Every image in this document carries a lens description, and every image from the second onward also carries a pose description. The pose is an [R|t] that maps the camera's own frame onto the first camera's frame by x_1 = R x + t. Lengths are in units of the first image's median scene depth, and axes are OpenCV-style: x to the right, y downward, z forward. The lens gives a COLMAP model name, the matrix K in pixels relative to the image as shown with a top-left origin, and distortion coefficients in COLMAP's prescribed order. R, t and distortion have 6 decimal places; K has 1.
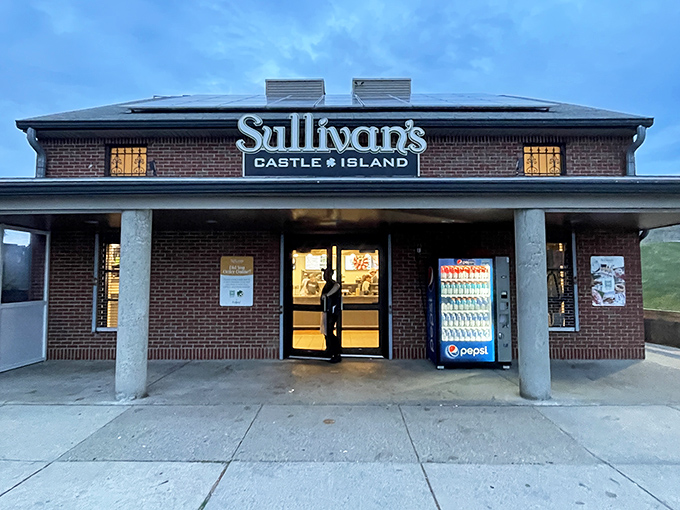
lens RADIAL K [[382.4, 0, 337.5], [0, 382.4, 254.2], [0, 0, 1]] dist [-0.025313, 0.002039]
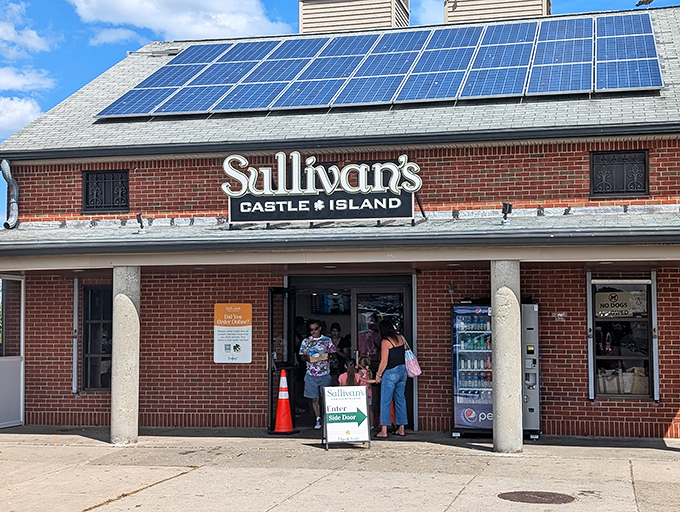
lens RADIAL K [[1019.3, 0, 340.8], [0, 1019.3, 257.0], [0, 0, 1]] dist [0.049122, 0.000000]
pose [[0.973053, -0.016977, -0.229954, 0.598132], [0.016808, 0.999855, -0.002695, -0.106928], [0.229967, -0.001243, 0.973198, -1.387684]]
